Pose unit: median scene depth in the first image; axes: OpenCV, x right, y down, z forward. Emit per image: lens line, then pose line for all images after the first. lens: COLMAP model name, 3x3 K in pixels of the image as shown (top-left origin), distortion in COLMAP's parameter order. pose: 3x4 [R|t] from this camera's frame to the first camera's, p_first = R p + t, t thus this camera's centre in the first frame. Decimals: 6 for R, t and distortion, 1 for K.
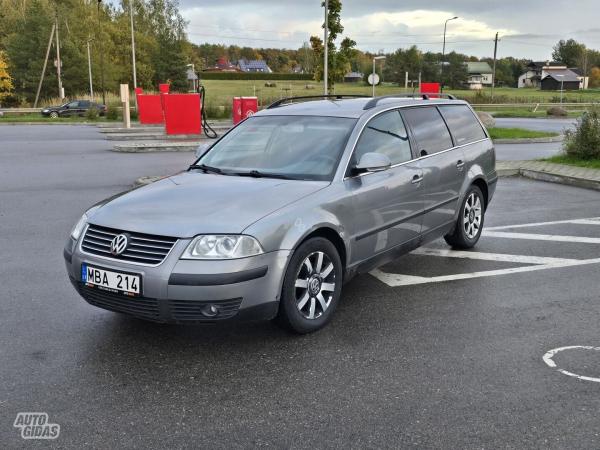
lens RADIAL K [[697.6, 0, 300.0], [0, 697.6, 225.0], [0, 0, 1]] dist [0.154237, -0.393108]
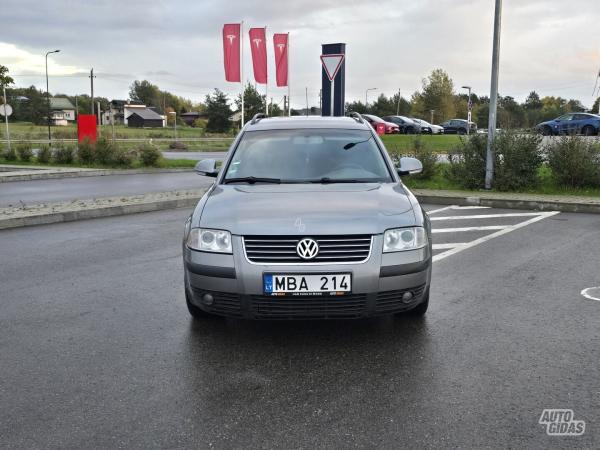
lens RADIAL K [[697.6, 0, 300.0], [0, 697.6, 225.0], [0, 0, 1]] dist [0.154237, -0.393108]
pose [[0.807289, -0.077736, 0.585014, -0.840378], [0.109231, 0.993841, -0.018673, 0.011162], [-0.579960, 0.078977, 0.810808, 0.189407]]
